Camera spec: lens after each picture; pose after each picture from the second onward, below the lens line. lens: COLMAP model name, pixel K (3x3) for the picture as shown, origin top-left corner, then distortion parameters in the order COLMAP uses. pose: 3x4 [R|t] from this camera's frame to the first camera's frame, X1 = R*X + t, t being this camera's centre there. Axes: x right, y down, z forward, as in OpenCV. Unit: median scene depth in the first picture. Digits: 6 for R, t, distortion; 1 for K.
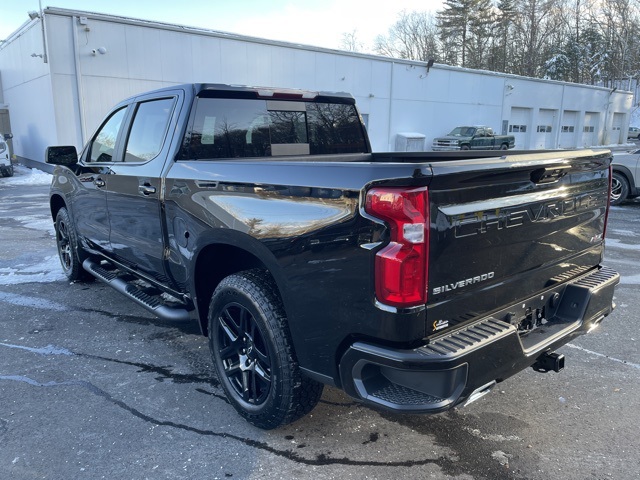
lens RADIAL K [[479.8, 0, 319.0], [0, 479.8, 233.3], [0, 0, 1]] dist [0.087167, -0.108486]
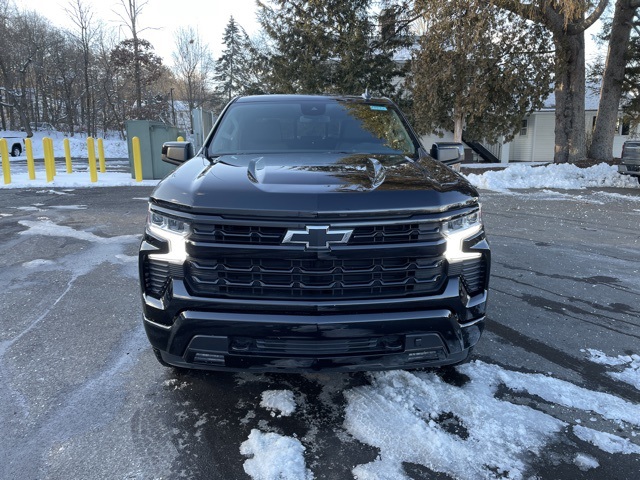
lens RADIAL K [[479.8, 0, 319.1], [0, 479.8, 232.8], [0, 0, 1]] dist [0.087167, -0.108486]
pose [[-0.783460, -0.111460, 0.611365, -0.254401], [0.129095, 0.933132, 0.335557, -0.099178], [-0.607886, 0.341820, -0.716682, 0.515444]]
